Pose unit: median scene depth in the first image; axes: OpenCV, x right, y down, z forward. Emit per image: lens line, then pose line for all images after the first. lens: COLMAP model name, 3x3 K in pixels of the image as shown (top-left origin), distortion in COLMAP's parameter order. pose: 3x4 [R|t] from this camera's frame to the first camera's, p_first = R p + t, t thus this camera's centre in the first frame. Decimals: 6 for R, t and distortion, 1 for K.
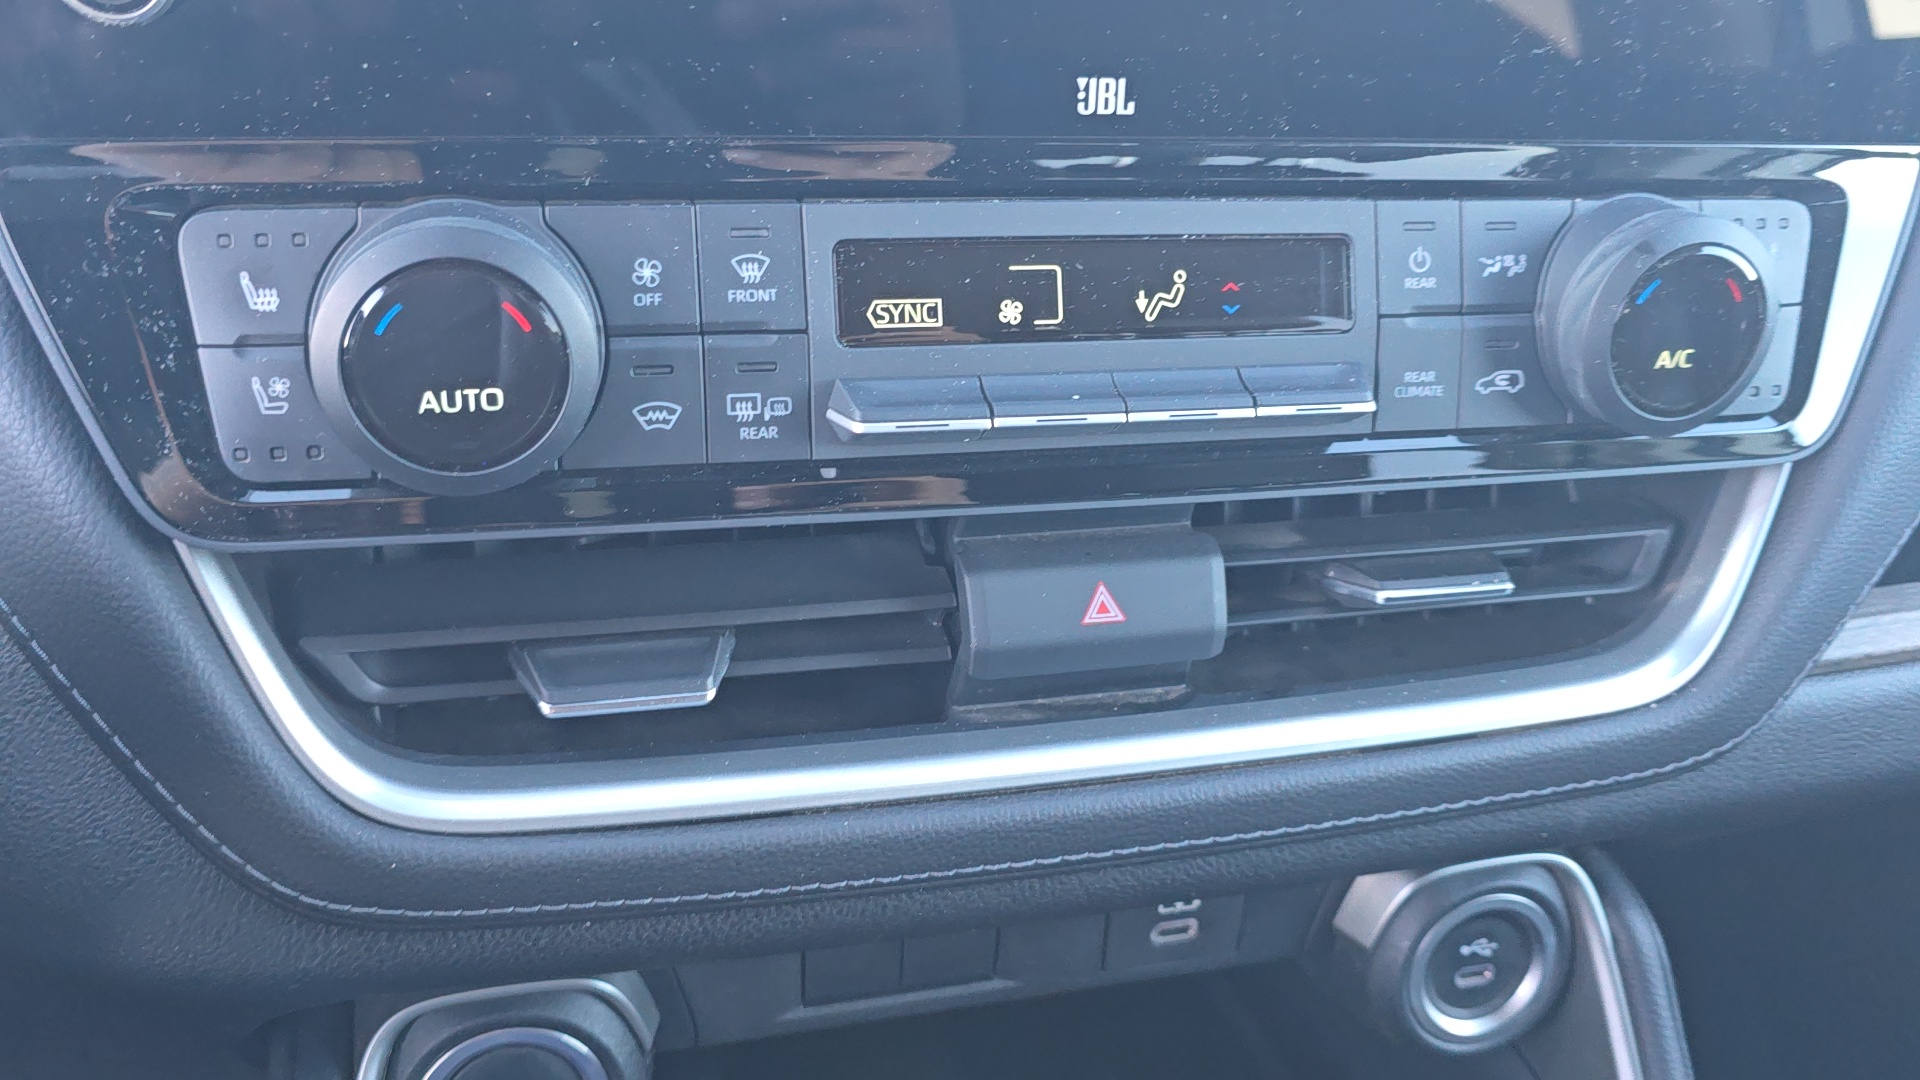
lens RADIAL K [[1593.0, 0, 1007.7], [0, 1593.0, 557.3], [0, 0, 1]] dist [0.000727, -0.001512]
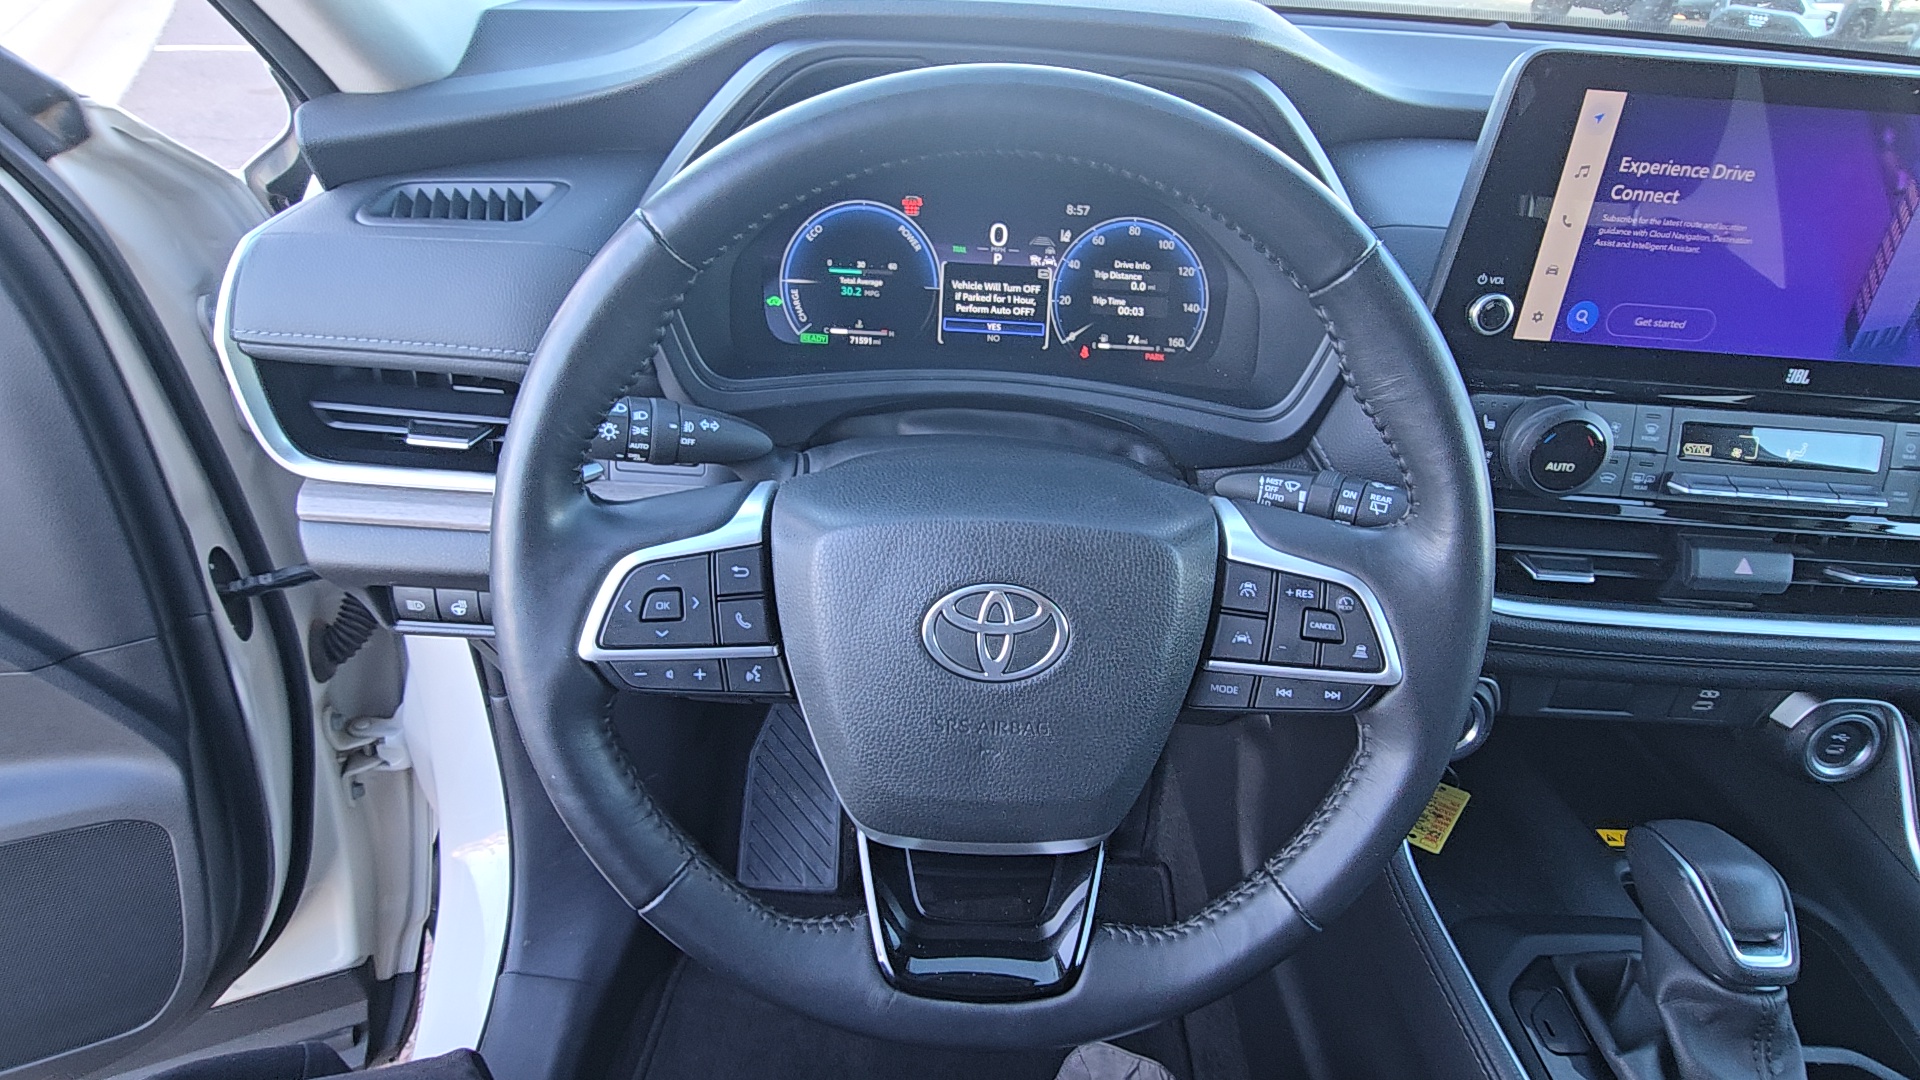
lens RADIAL K [[967.3, 0, 983.1], [0, 967.3, 545.6], [0, 0, 1]] dist [0.003299, 0.000226]
pose [[0.967193, 0.132554, -0.216720, -0.806320], [-0.128618, 0.991170, 0.032228, 0.104698], [0.219079, -0.003297, 0.975702, -0.816760]]
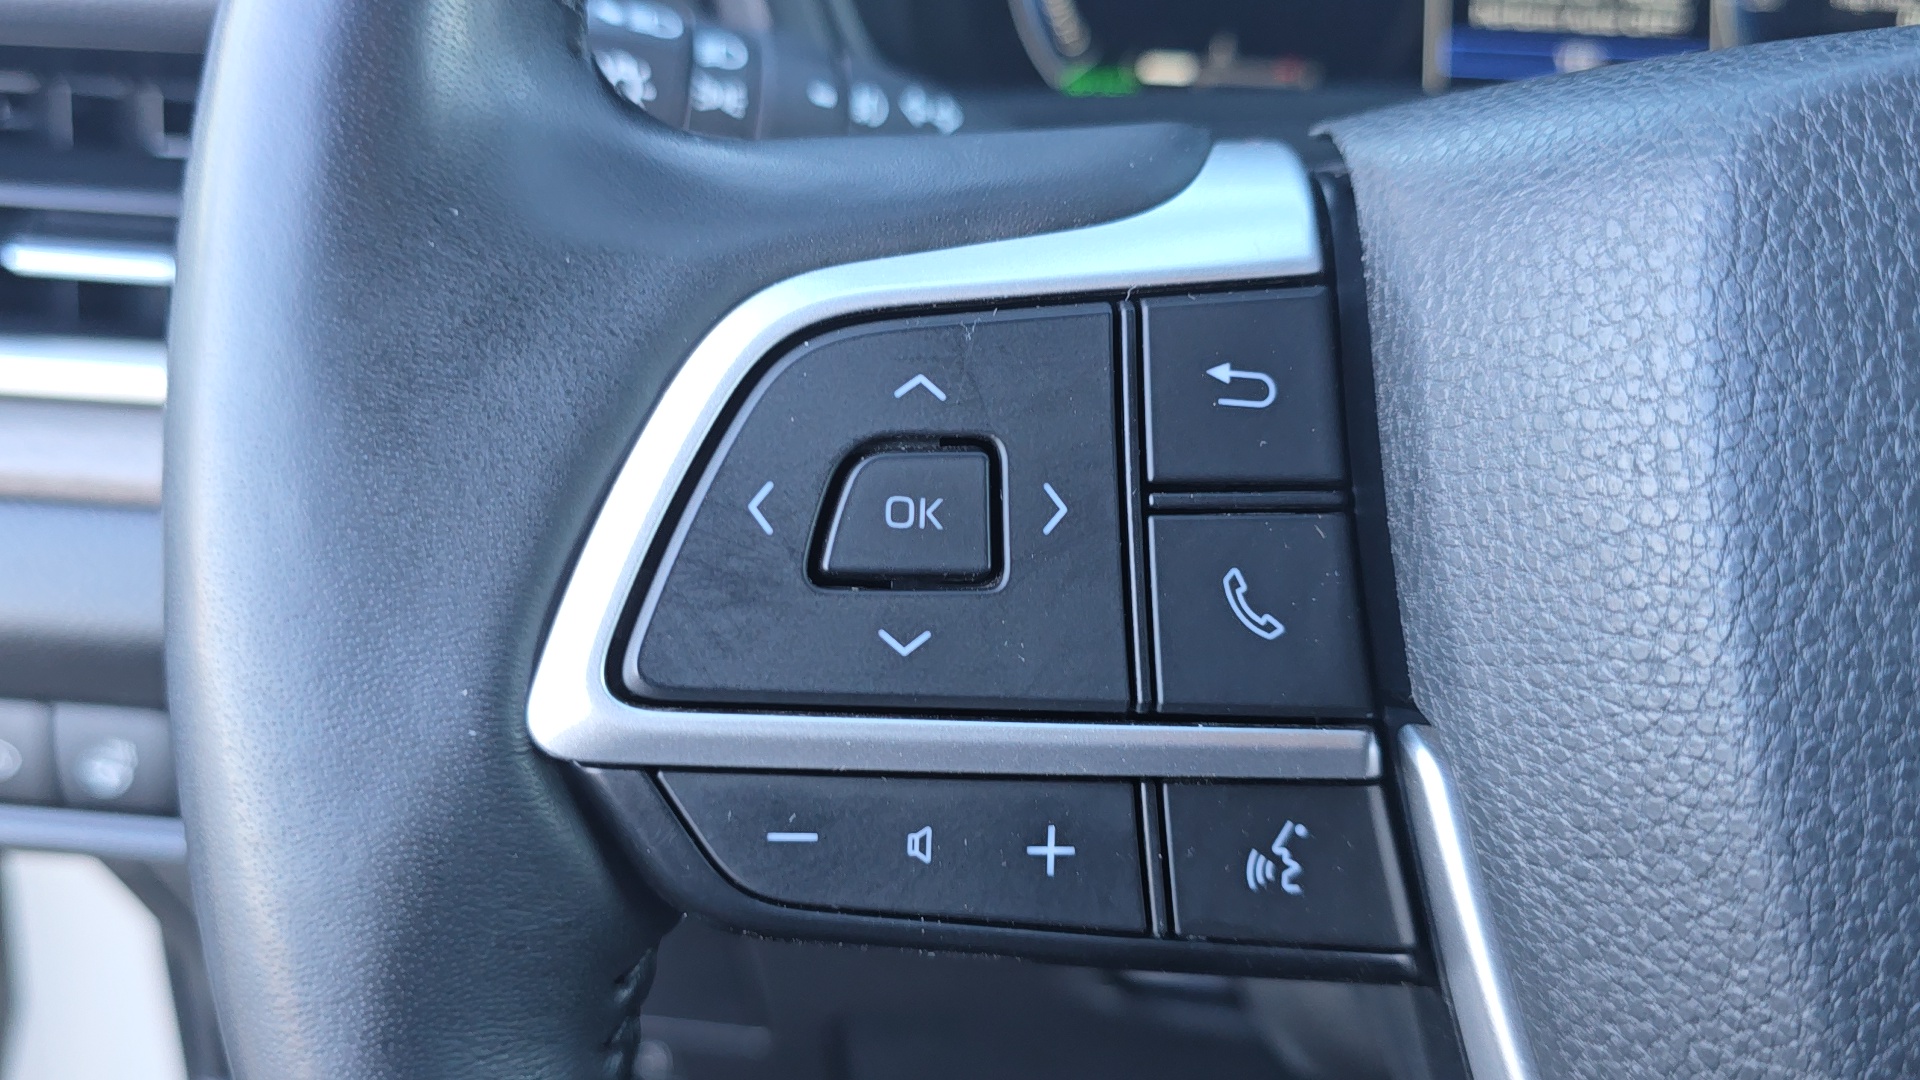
lens RADIAL K [[1593.0, 0, 961.9], [0, 1593.0, 555.5], [0, 0, 1]] dist [0.000727, -0.001512]
pose [[0.952207, 0.091666, -0.291374, -1.283568], [-0.140929, 0.978152, -0.152830, 0.335347], [0.270998, 0.186589, 0.944322, -0.160632]]
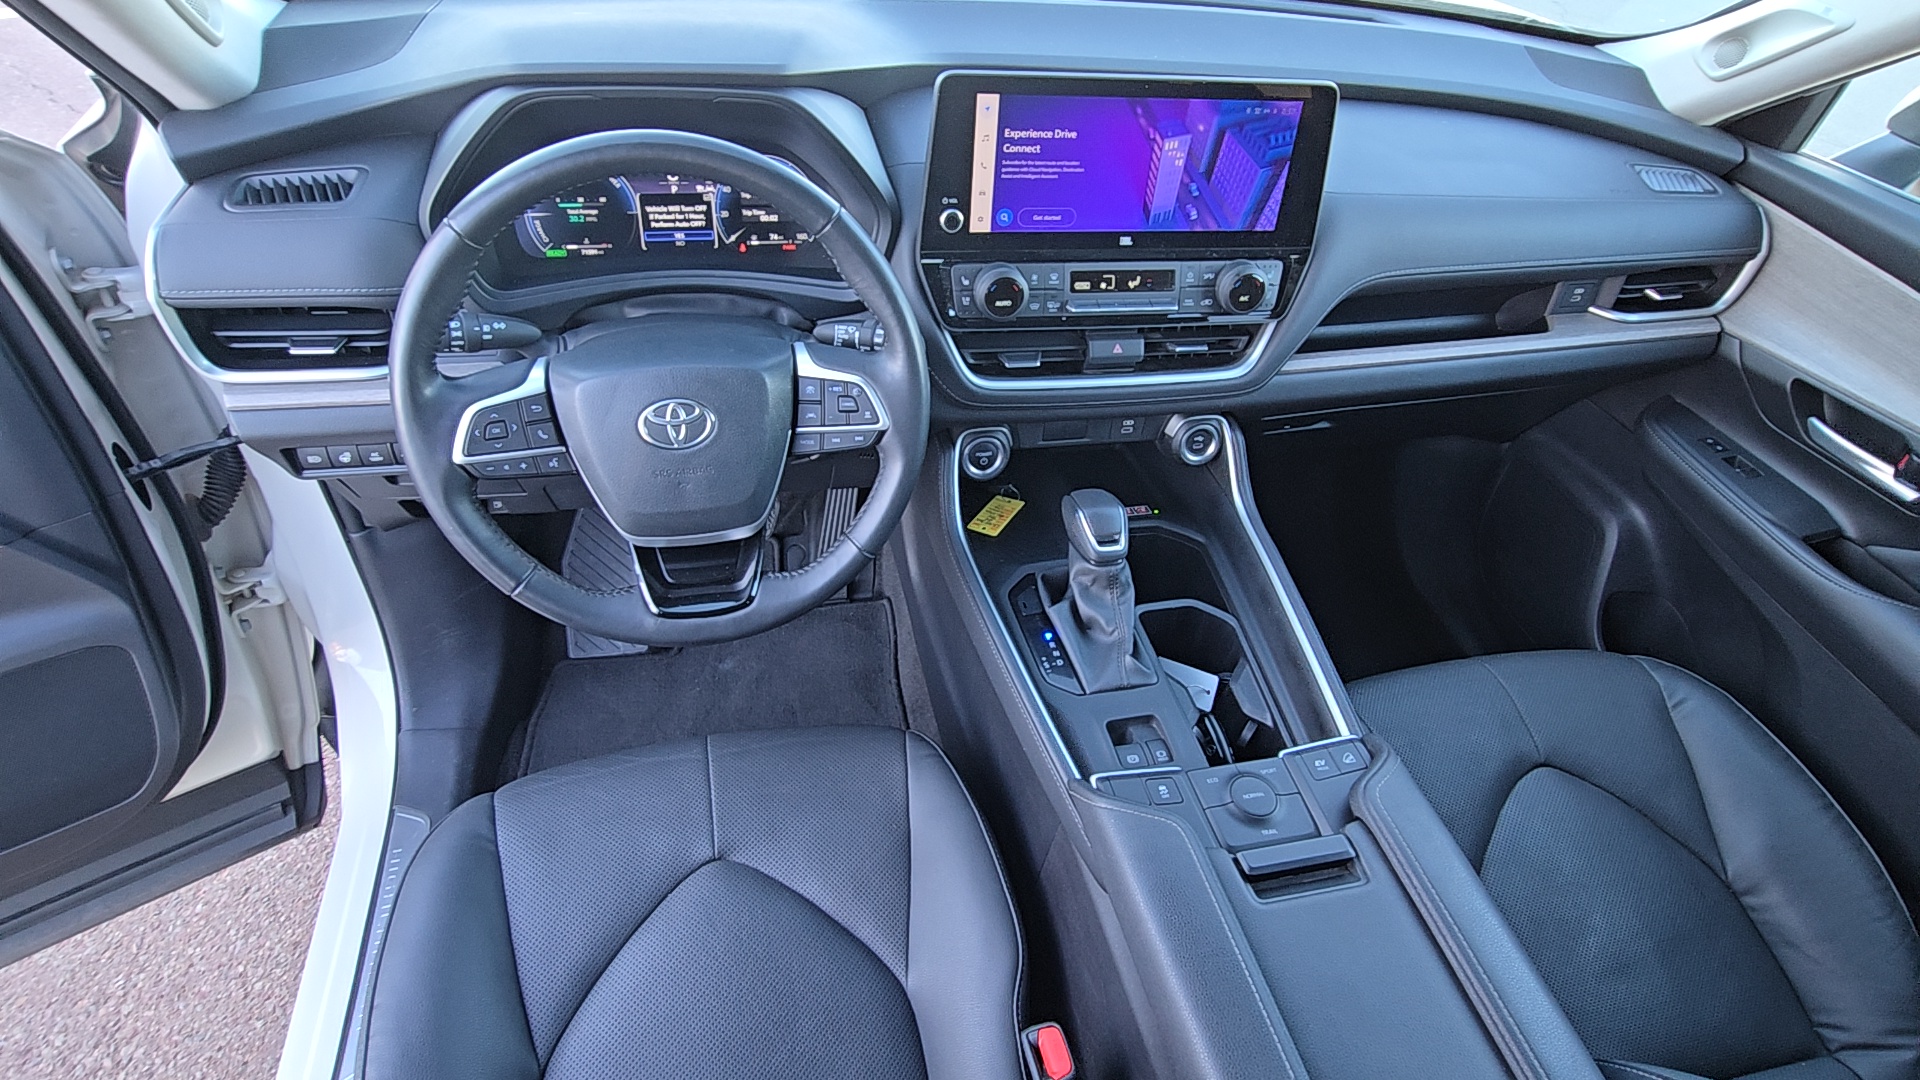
lens RADIAL K [[967.3, 0, 973.4], [0, 967.3, 535.8], [0, 0, 1]] dist [0.003299, 0.000226]
pose [[0.999207, 0.034731, -0.019446, -0.293287], [-0.030588, 0.982591, 0.183244, 0.061923], [0.025472, -0.182504, 0.982875, -1.931244]]
